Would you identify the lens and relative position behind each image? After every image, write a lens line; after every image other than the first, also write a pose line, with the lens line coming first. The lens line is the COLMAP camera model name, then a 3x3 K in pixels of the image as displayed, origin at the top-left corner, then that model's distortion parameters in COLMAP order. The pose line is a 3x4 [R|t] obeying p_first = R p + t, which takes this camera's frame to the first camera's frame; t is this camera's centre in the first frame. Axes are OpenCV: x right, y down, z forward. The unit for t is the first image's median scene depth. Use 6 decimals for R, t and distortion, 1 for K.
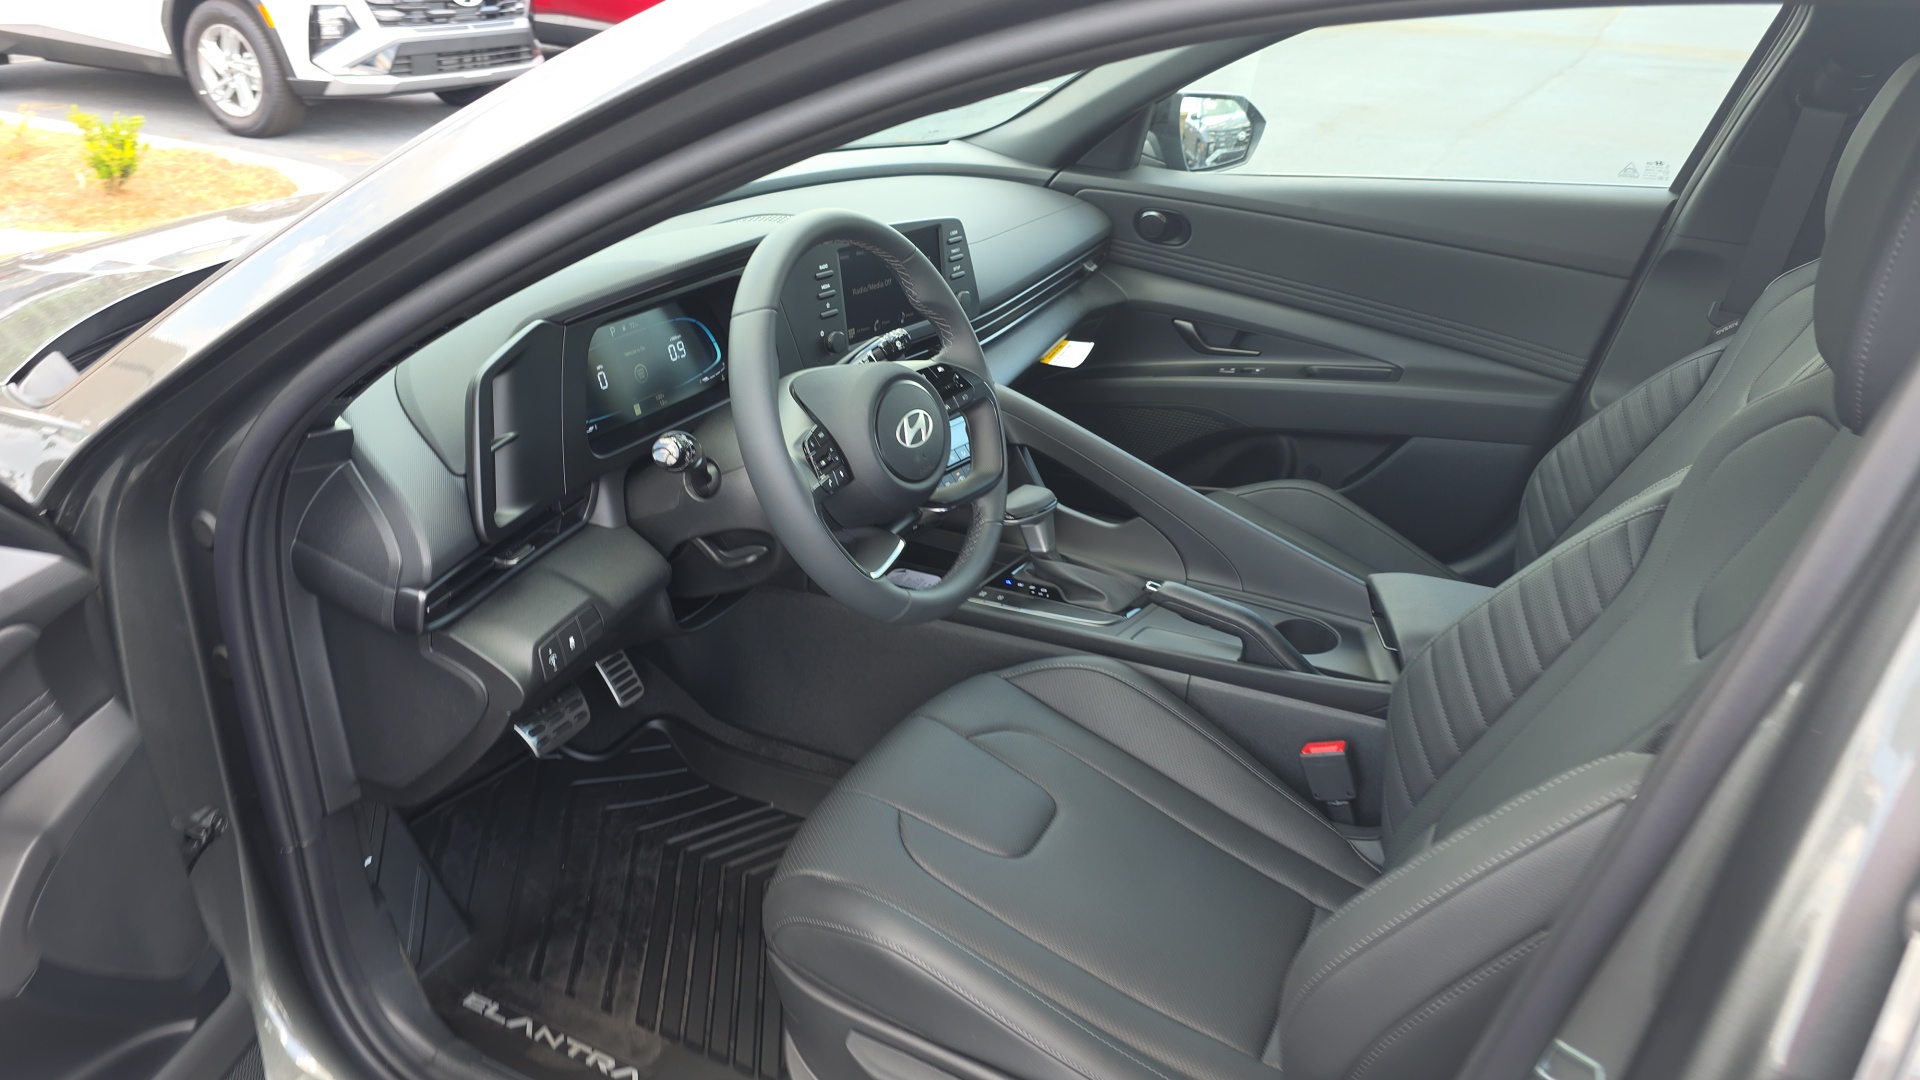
lens RADIAL K [[1289.3, 0, 948.9], [0, 1289.3, 544.0], [0, 0, 1]] dist [0.083434, -0.115164]
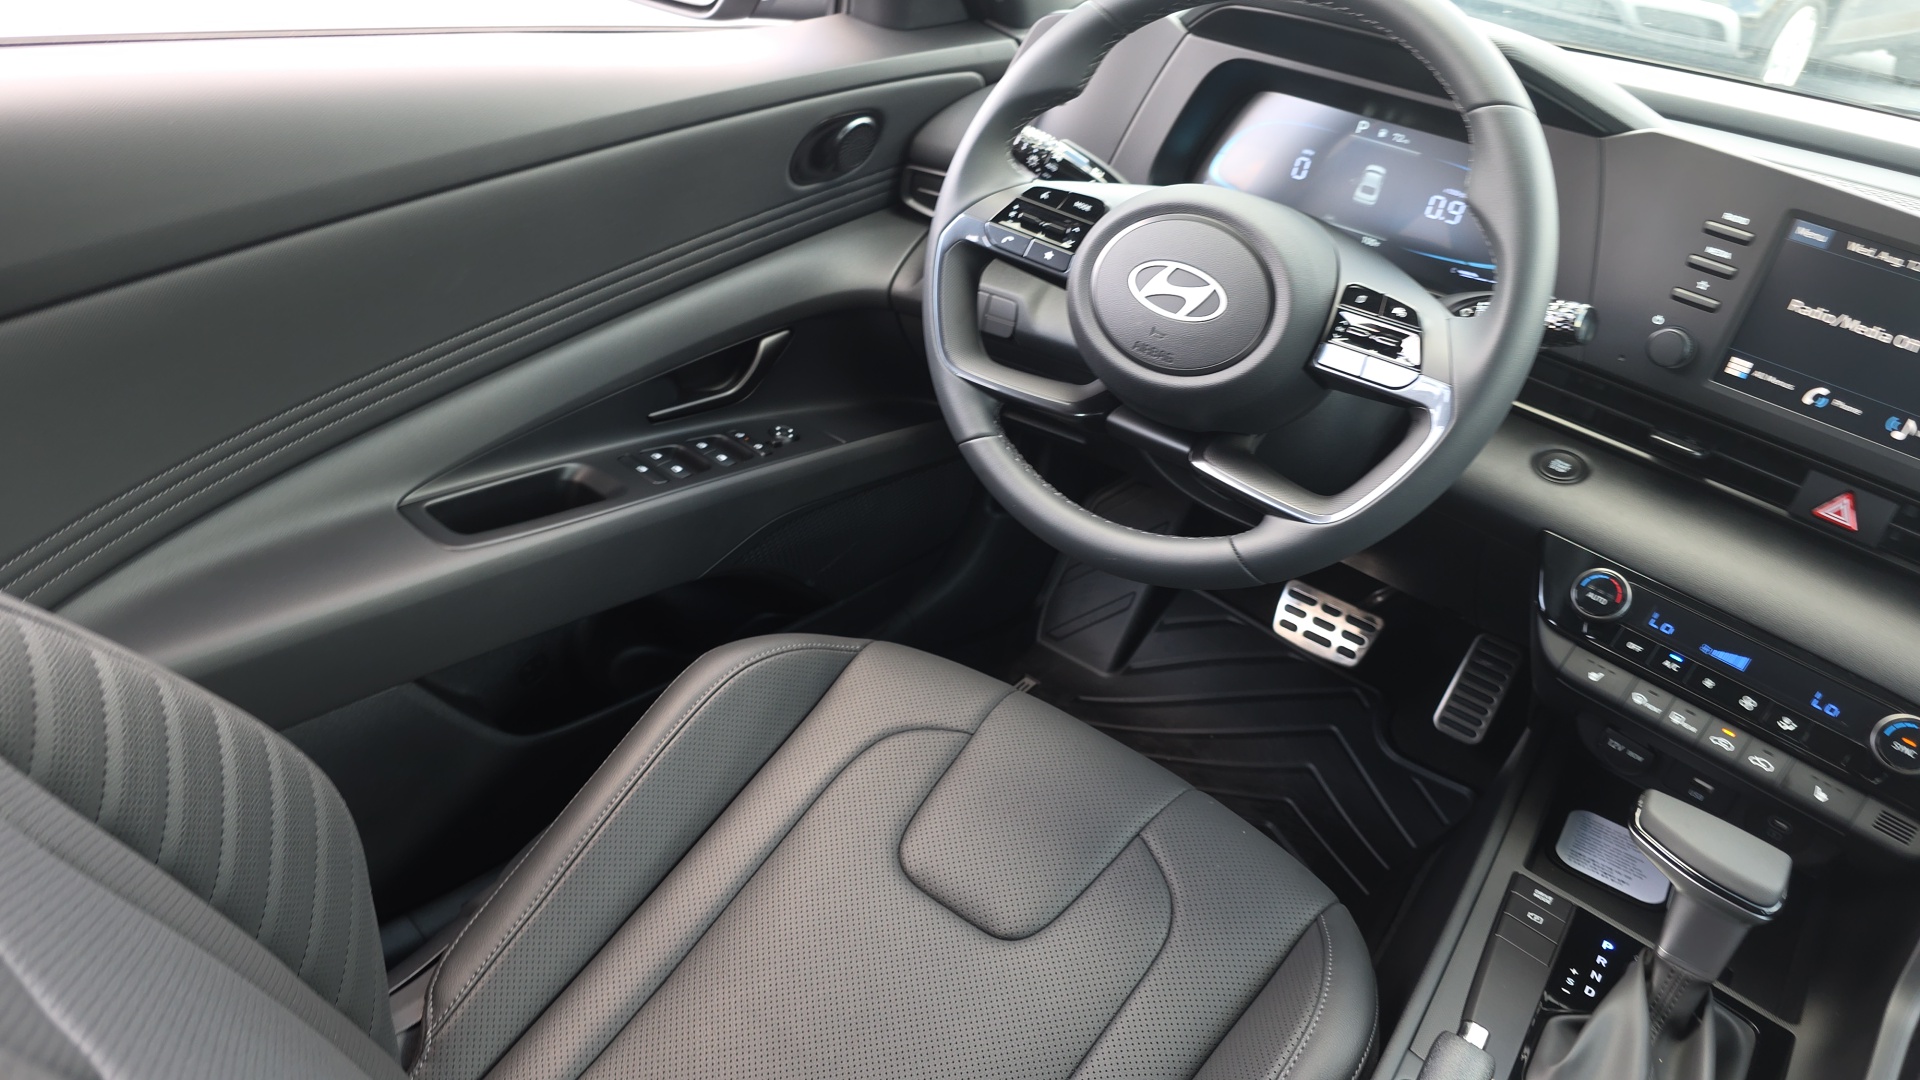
lens RADIAL K [[1318.1, 0, 966.3], [0, 1318.1, 540.5], [0, 0, 1]] dist [0.070524, -0.067683]
pose [[-0.143861, 0.481608, -0.864499, 0.337890], [-0.542197, 0.692435, 0.475979, -0.141479], [0.827845, 0.537203, 0.161511, 0.471615]]
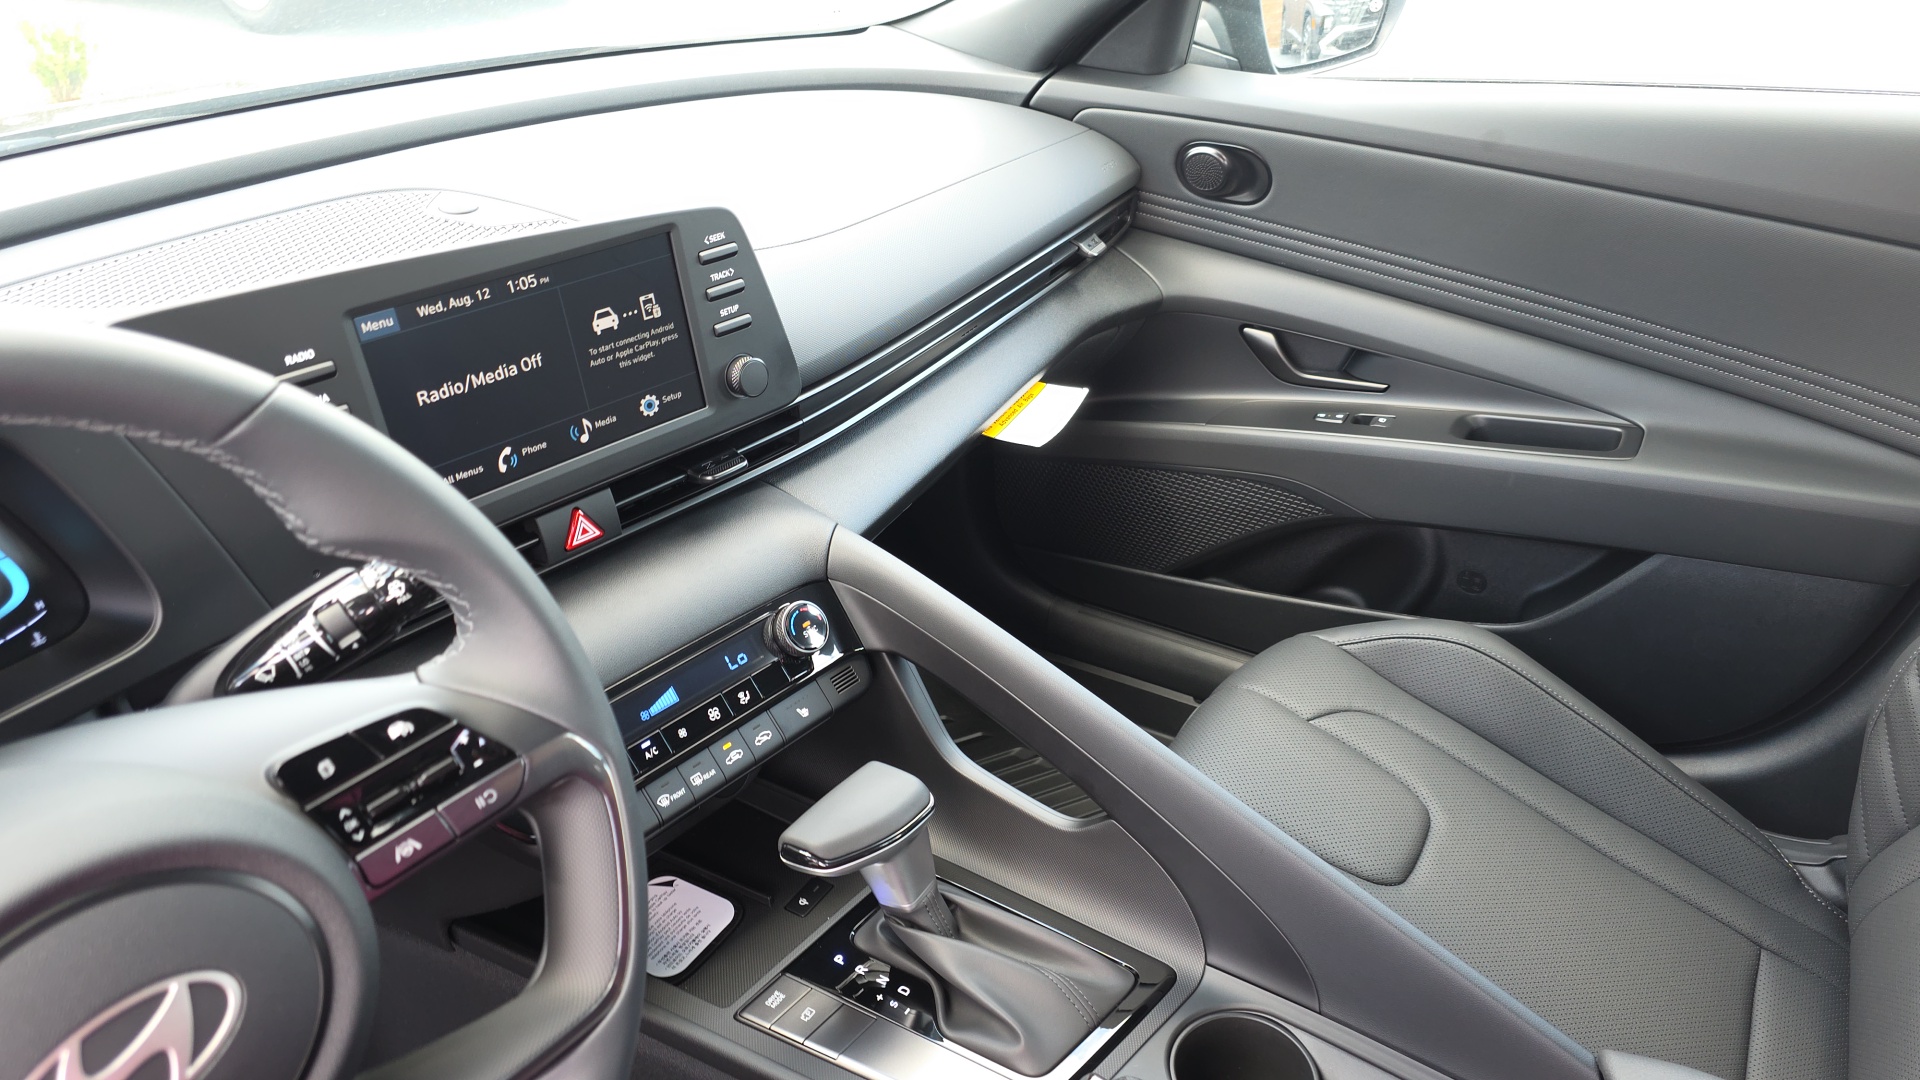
lens RADIAL K [[1299.8, 0, 984.5], [0, 1299.8, 540.4], [0, 0, 1]] dist [0.072581, -0.092639]
pose [[0.997219, 0.008166, -0.074080, 0.102666], [-0.002282, 0.996859, 0.079162, -0.125709], [0.074494, -0.078773, 0.994105, 0.392229]]
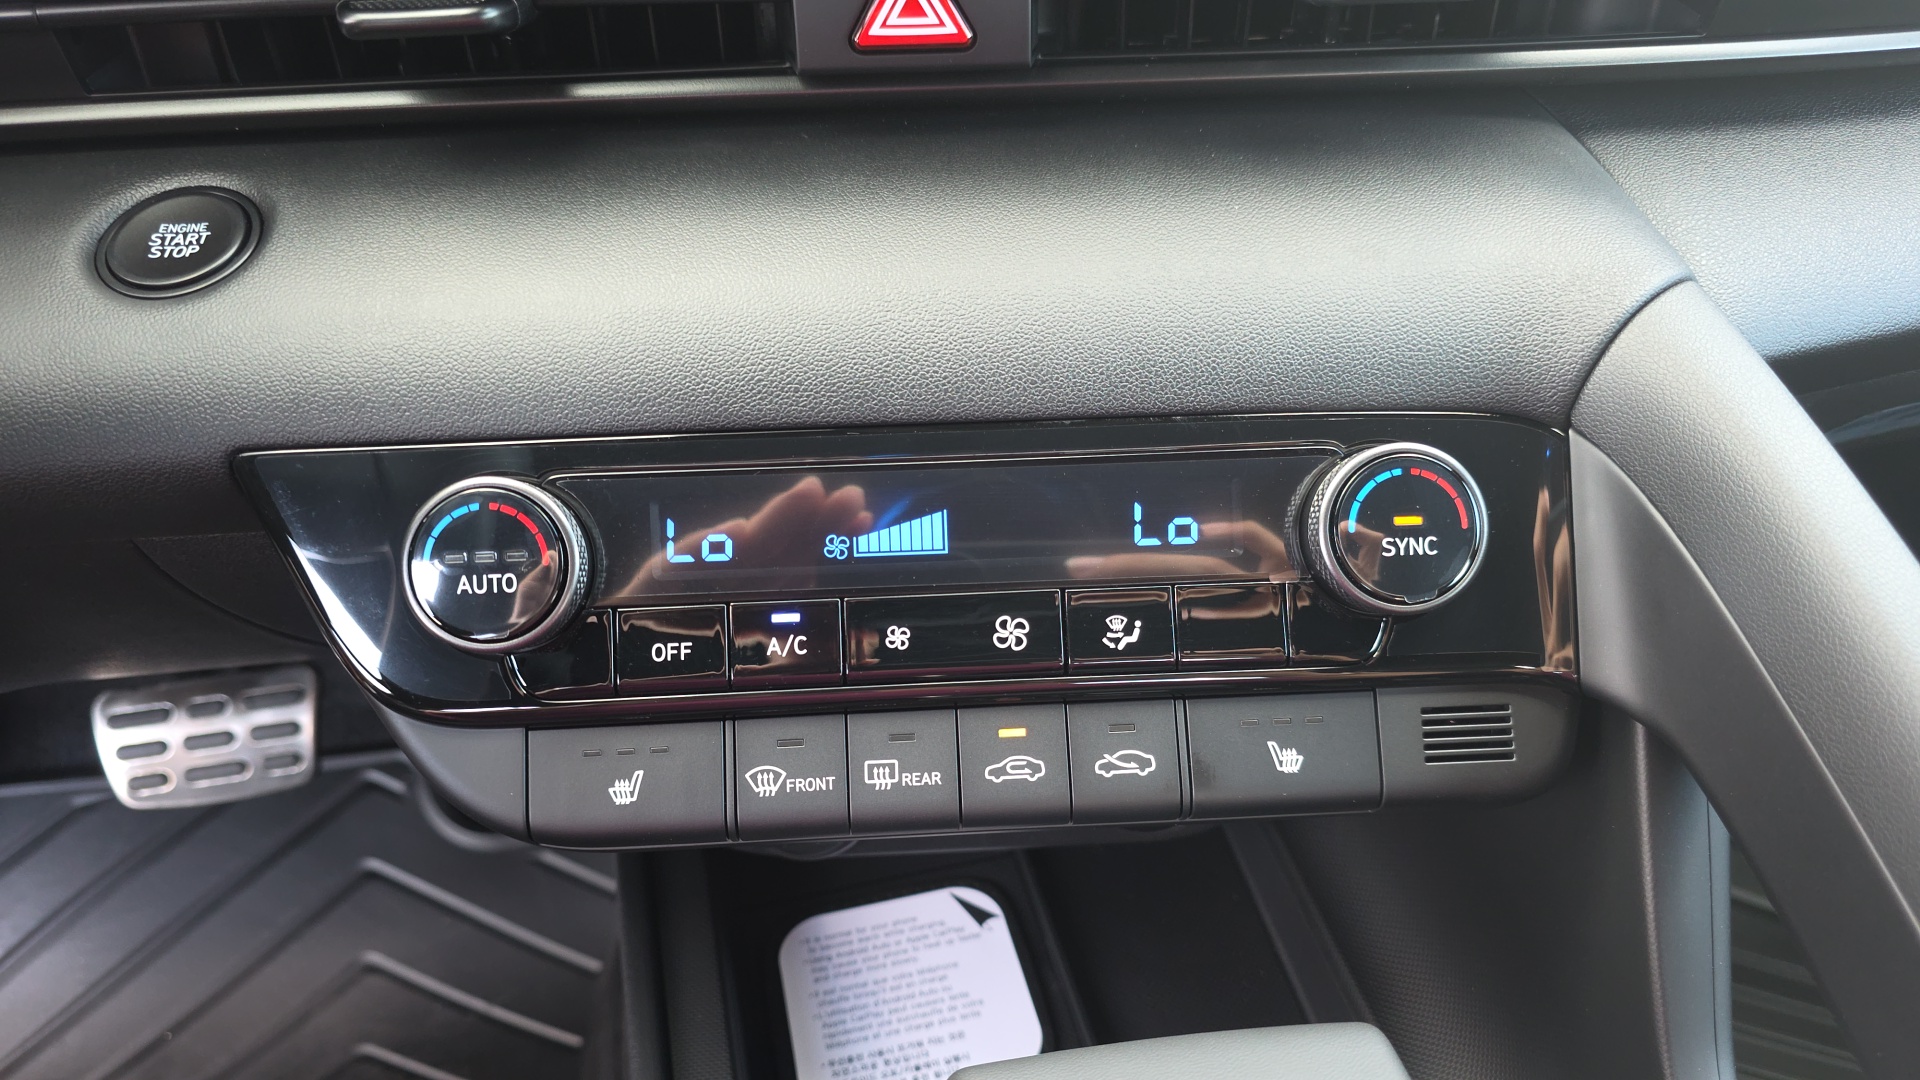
lens RADIAL K [[1289.3, 0, 948.9], [0, 1289.3, 544.0], [0, 0, 1]] dist [0.083434, -0.115164]
pose [[0.621191, 0.428091, -0.656399, 0.075545], [-0.299171, 0.903715, 0.306262, -0.093036], [0.724306, 0.006128, 0.689452, 0.650369]]
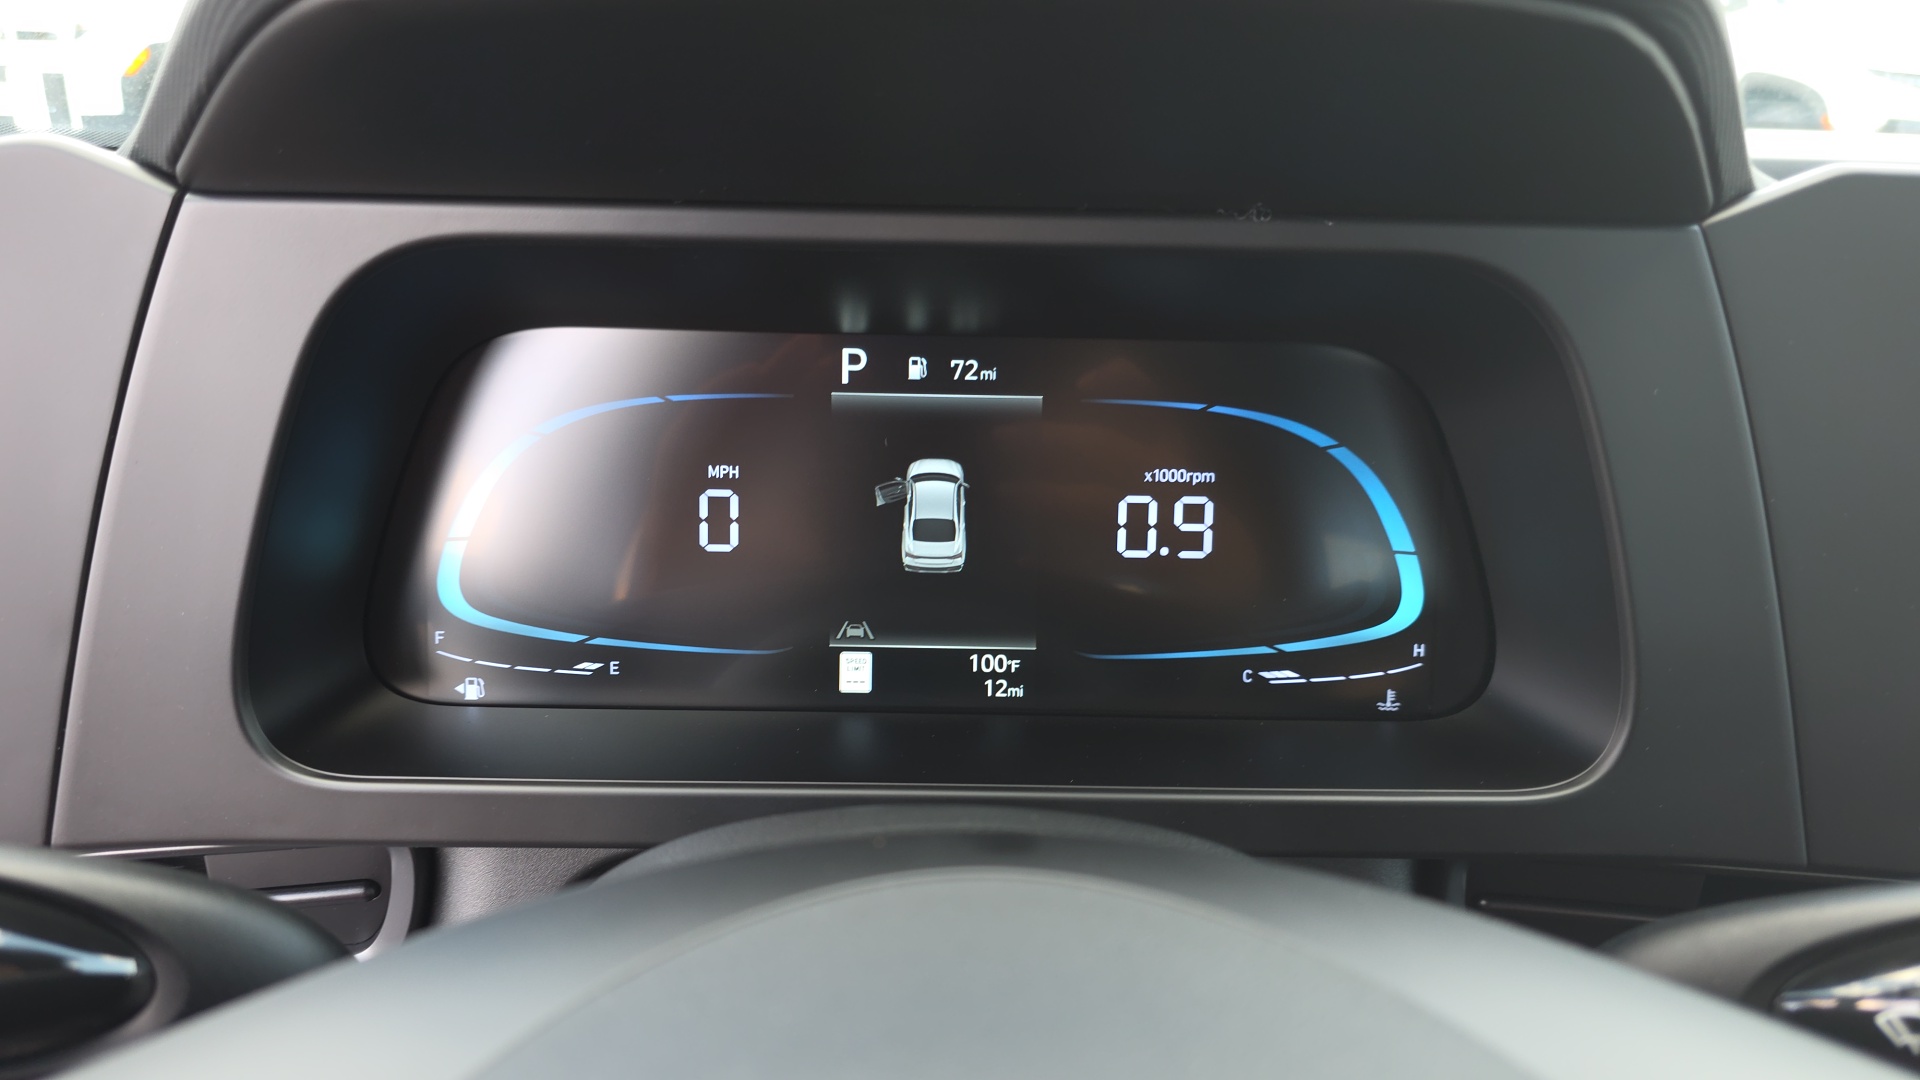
lens RADIAL K [[1289.3, 0, 948.9], [0, 1289.3, 544.0], [0, 0, 1]] dist [0.083434, -0.115164]
pose [[0.464176, 0.280392, -0.840191, -0.012059], [-0.386779, 0.917520, 0.092517, -0.094520], [0.796833, 0.282024, 0.534341, 0.516753]]
